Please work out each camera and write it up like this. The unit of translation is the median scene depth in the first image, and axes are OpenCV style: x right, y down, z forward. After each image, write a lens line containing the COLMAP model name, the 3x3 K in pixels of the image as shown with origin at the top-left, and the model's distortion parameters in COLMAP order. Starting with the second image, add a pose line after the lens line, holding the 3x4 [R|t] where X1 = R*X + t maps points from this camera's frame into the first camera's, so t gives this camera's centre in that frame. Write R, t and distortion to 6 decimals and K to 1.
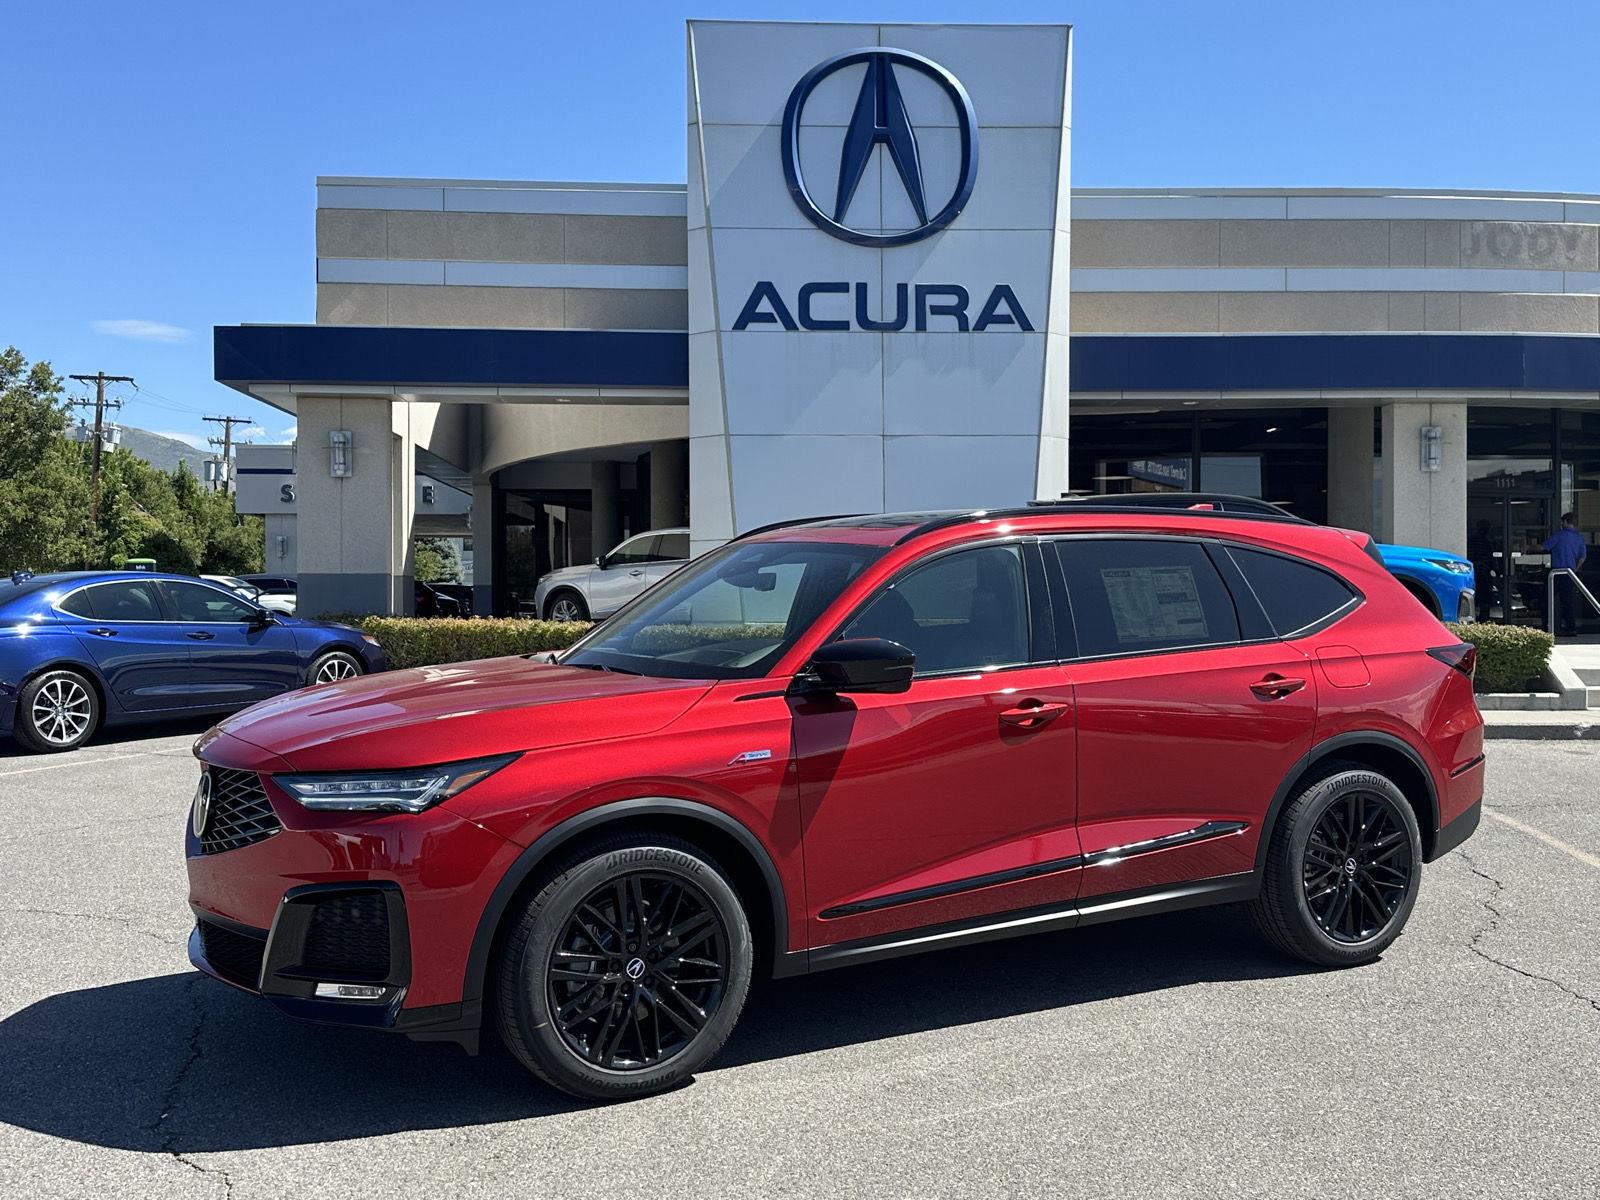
lens RADIAL K [[1630.8, 0, 800.0], [0, 1630.8, 600.0], [0, 0, 1]] dist [0.158683, -0.323839]
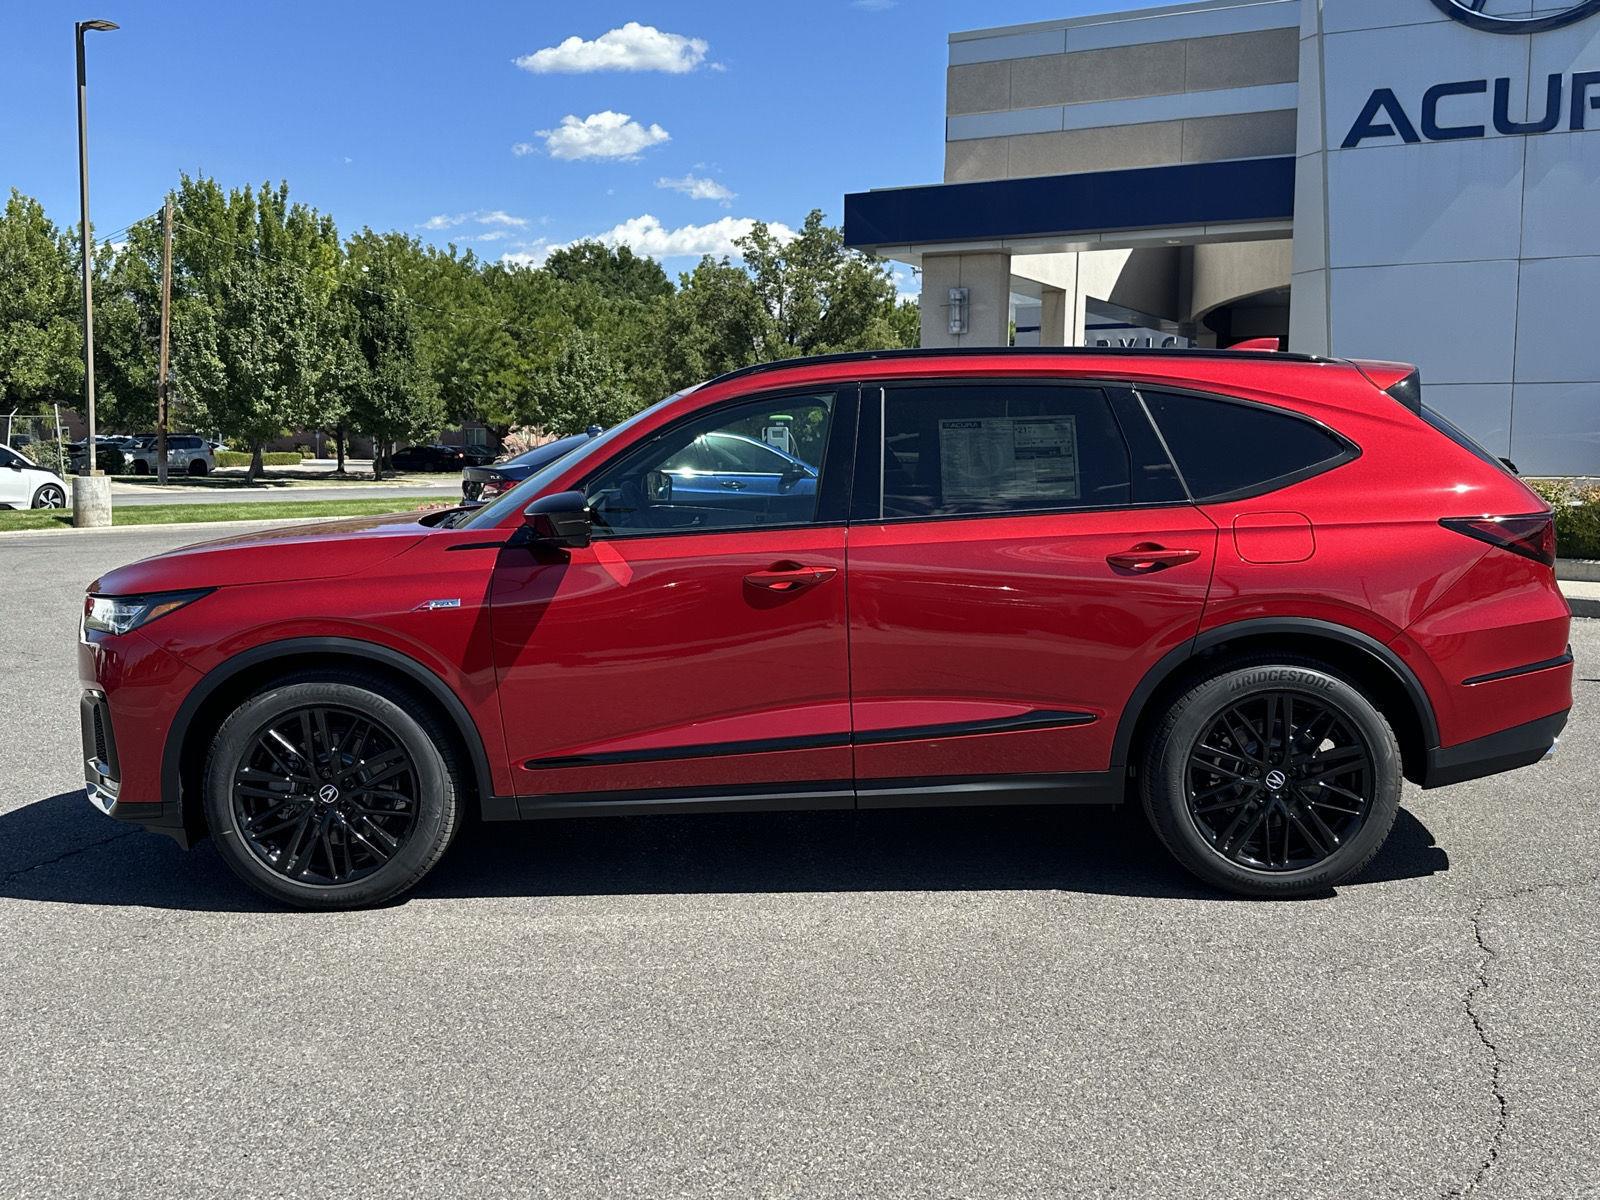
lens RADIAL K [[1630.8, 0, 800.0], [0, 1630.8, 600.0], [0, 0, 1]] dist [0.158683, -0.323839]
pose [[0.861409, 0.050559, -0.505390, 0.173219], [-0.005593, 0.995917, 0.090099, -0.000318], [0.507882, -0.074786, 0.858174, 0.058716]]
